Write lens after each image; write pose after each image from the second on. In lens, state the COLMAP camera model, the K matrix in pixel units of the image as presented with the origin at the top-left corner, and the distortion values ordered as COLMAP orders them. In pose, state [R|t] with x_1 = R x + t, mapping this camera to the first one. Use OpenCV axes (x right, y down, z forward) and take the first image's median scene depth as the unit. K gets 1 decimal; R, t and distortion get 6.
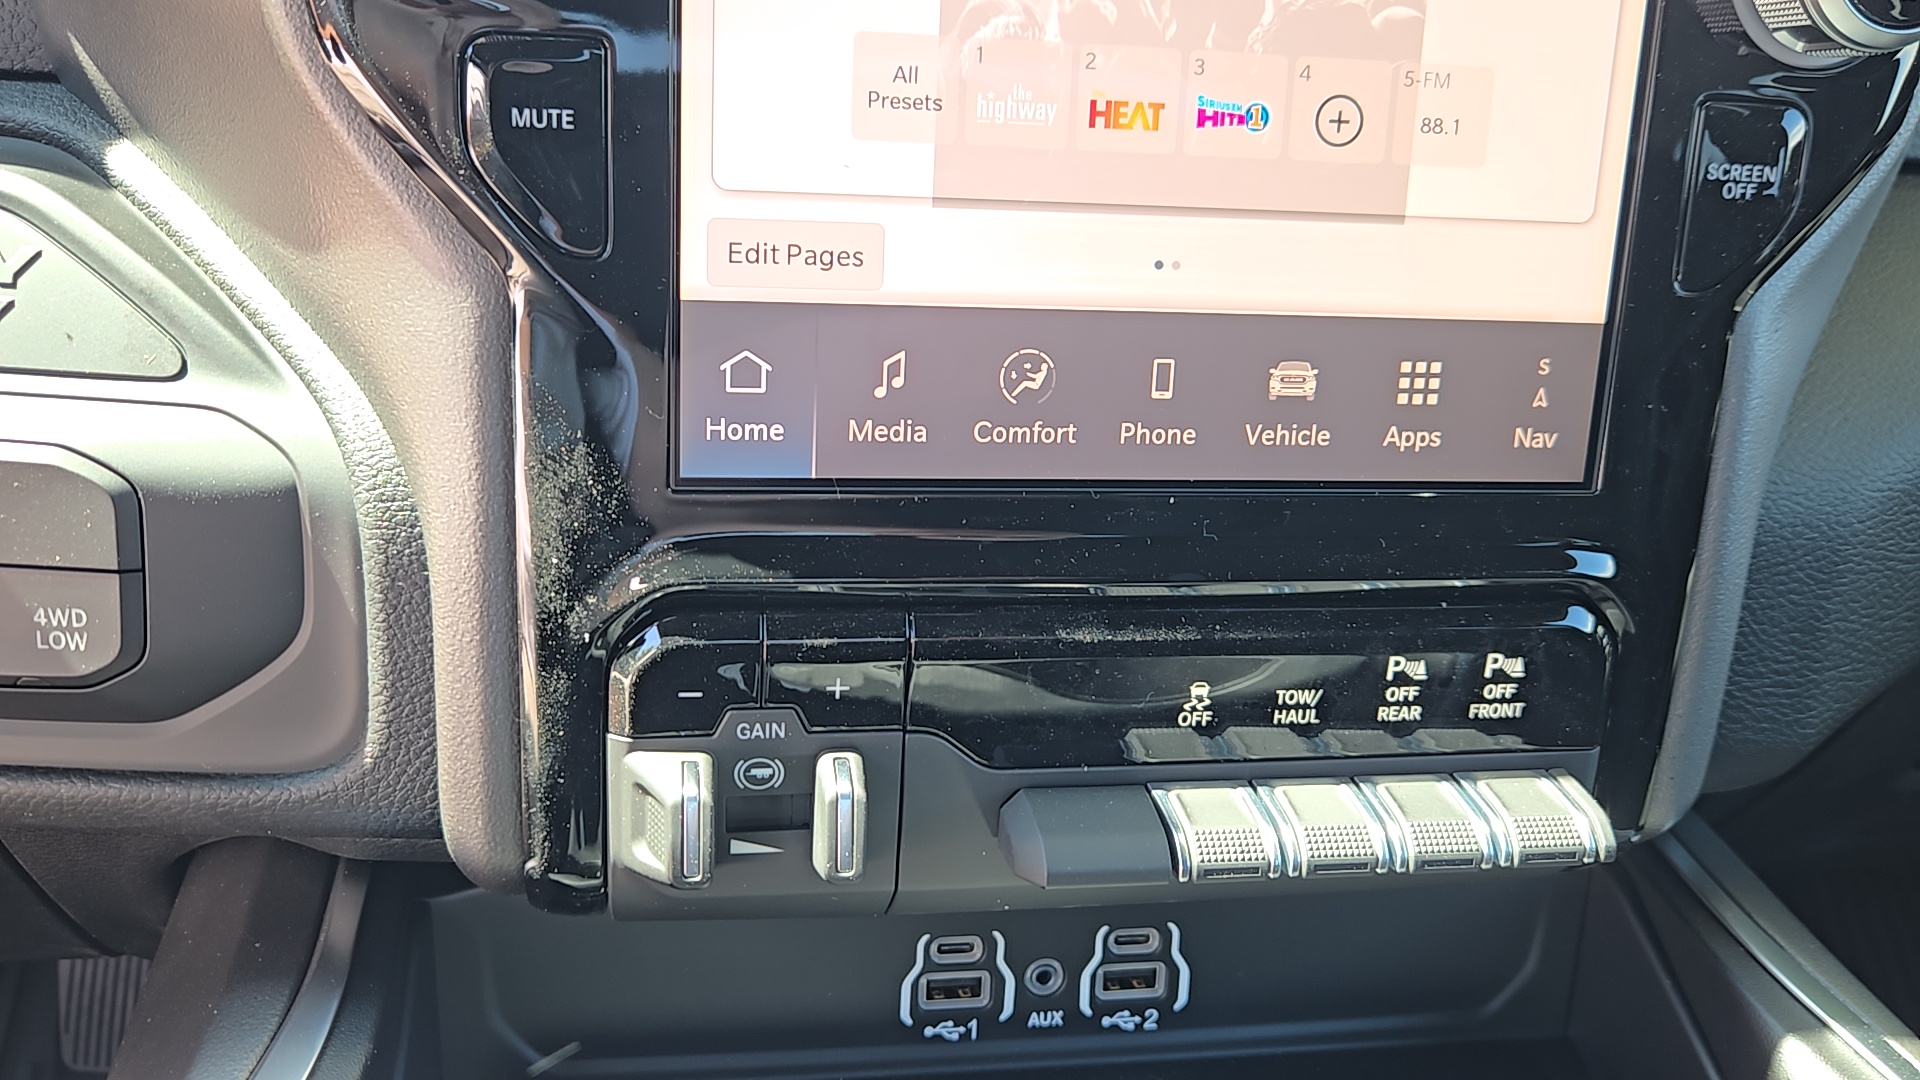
lens RADIAL K [[1598.2, 0, 948.6], [0, 1598.2, 544.8], [0, 0, 1]] dist [-0.002384, 0.012342]
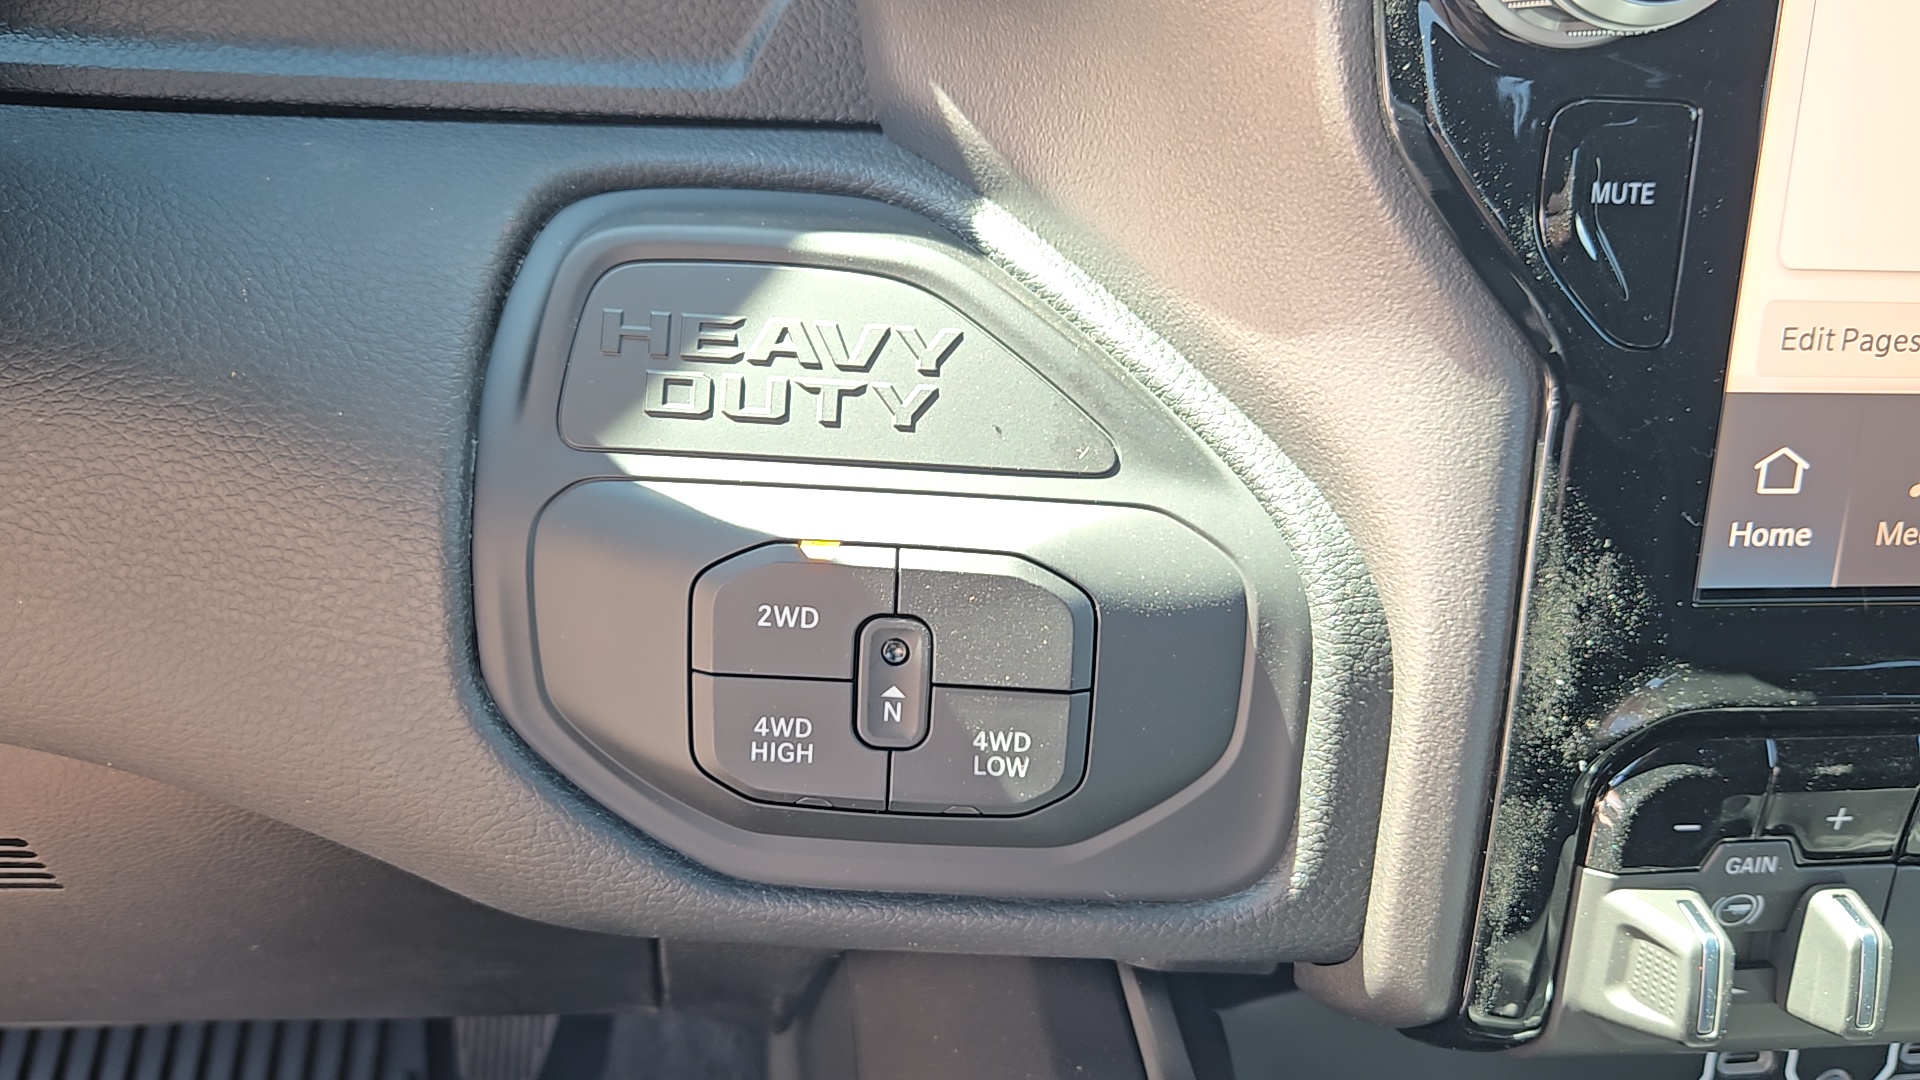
lens RADIAL K [[1598.2, 0, 974.4], [0, 1598.2, 547.0], [0, 0, 1]] dist [-0.002384, 0.012342]
pose [[0.999414, 0.000797, -0.034219, -0.535464], [0.000173, 0.999598, 0.028335, -0.089778], [0.034227, -0.028324, 0.999013, 0.096039]]
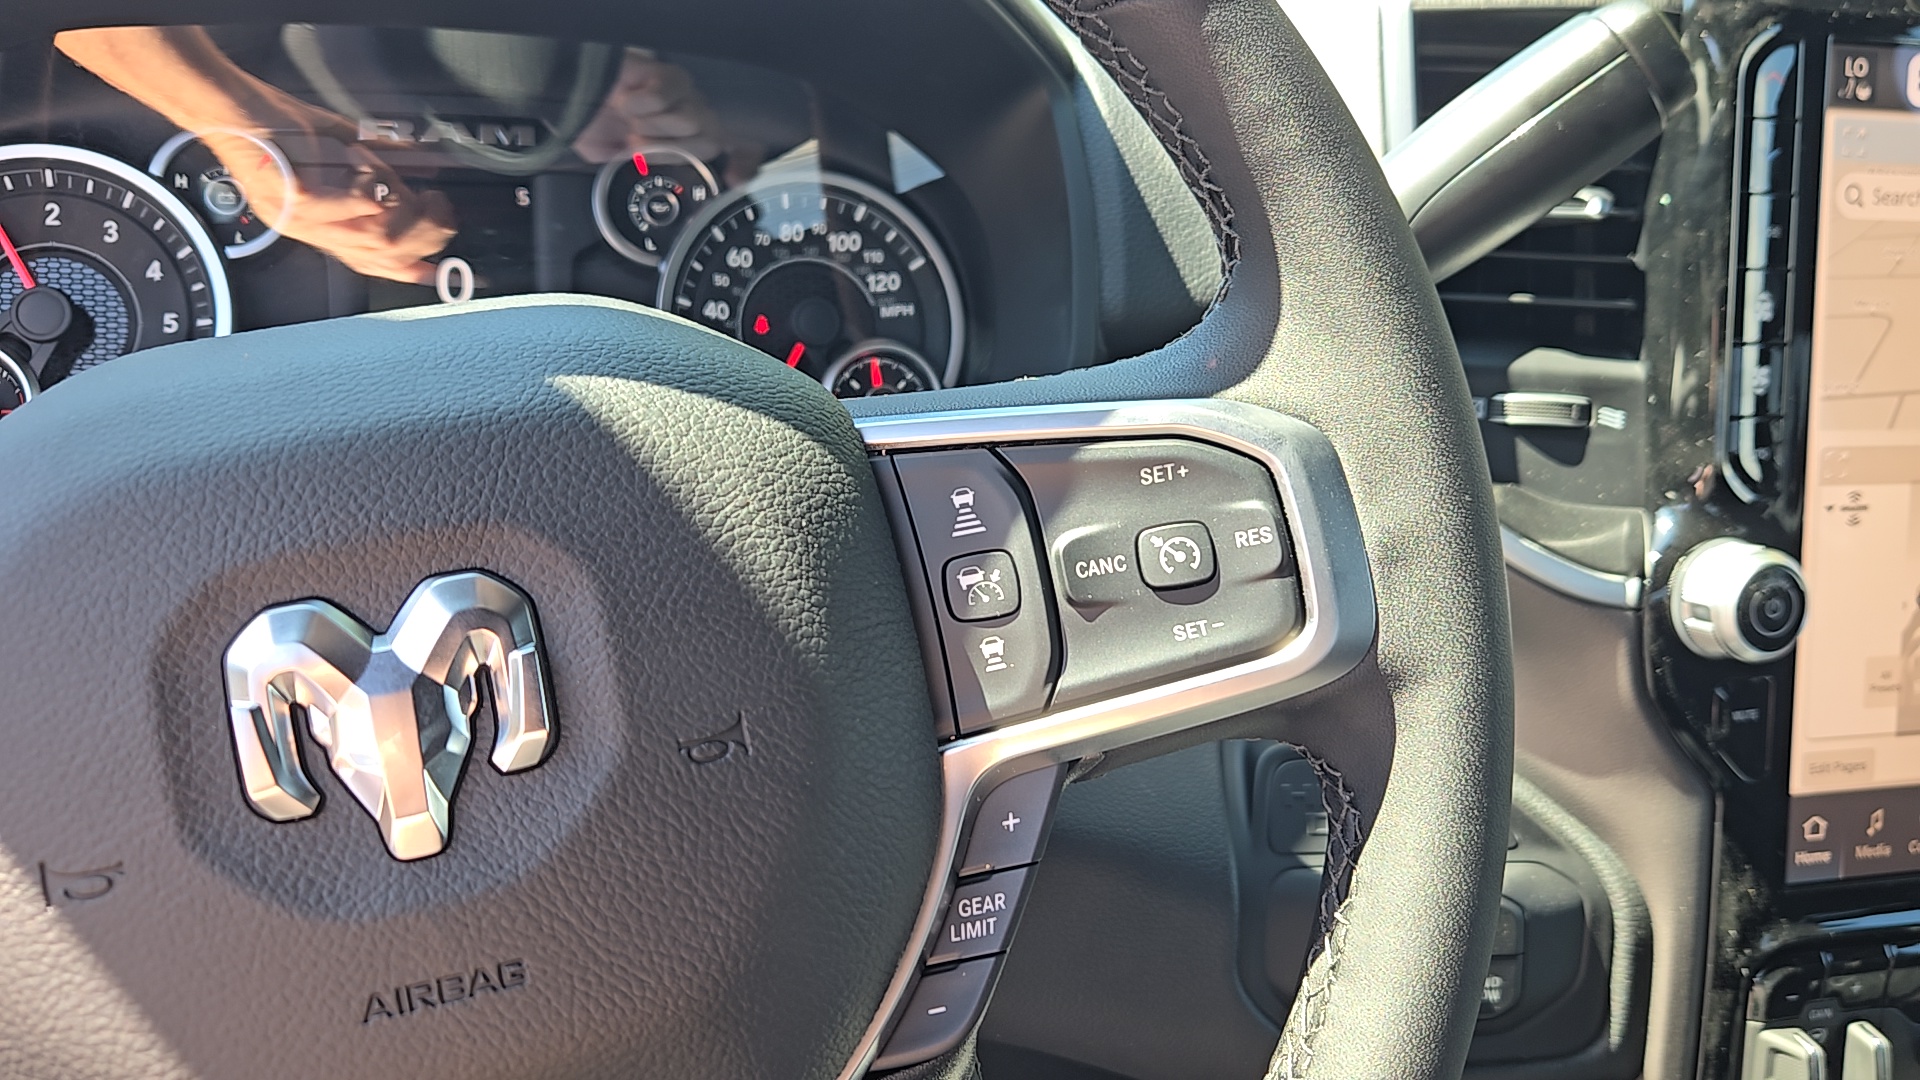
lens RADIAL K [[1598.2, 0, 956.8], [0, 1598.2, 543.7], [0, 0, 1]] dist [-0.002384, 0.012342]
pose [[0.994493, -0.049180, 0.092545, -1.314169], [0.059431, 0.991987, -0.111487, -0.292507], [-0.086320, 0.116373, 0.989447, -0.871143]]
